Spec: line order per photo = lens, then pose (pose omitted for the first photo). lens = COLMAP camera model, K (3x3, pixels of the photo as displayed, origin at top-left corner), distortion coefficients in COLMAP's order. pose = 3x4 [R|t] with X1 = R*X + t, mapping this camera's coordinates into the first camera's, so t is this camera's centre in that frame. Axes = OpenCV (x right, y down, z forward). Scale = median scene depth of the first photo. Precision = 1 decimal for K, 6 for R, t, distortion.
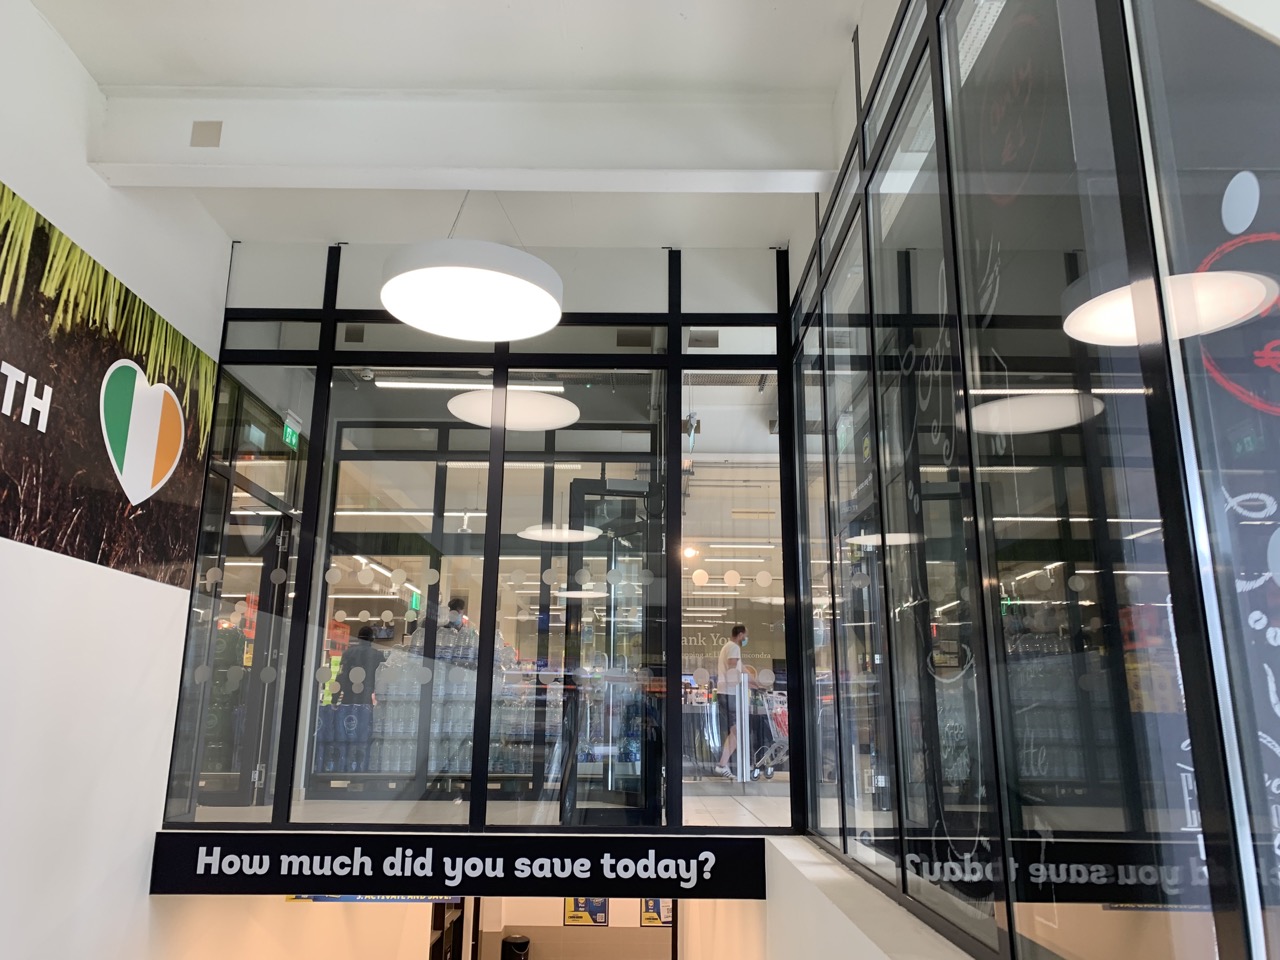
lens RADIAL K [[982.3, 0, 643.7], [0, 982.3, 457.7], [0, 0, 1]] dist [-0.005124, -0.003783]
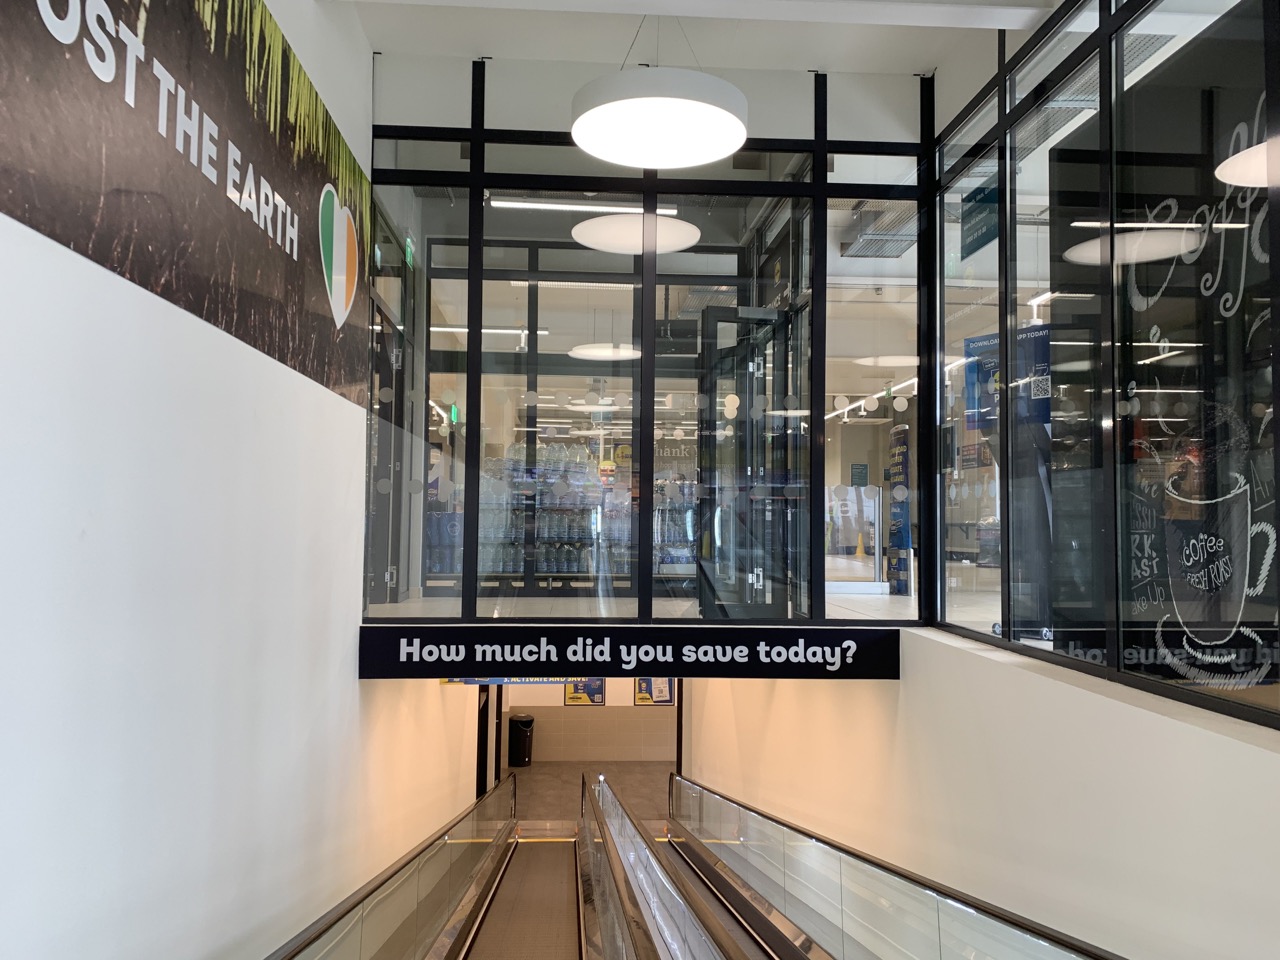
lens RADIAL K [[966.2, 0, 640.0], [0, 966.2, 480.0], [0, 0, 1]] dist [0.119382, -0.347415]
pose [[0.998590, 0.005271, 0.052825, -0.240977], [-0.016495, 0.976617, 0.214353, -0.021347], [-0.050460, -0.214922, 0.975327, -0.056156]]
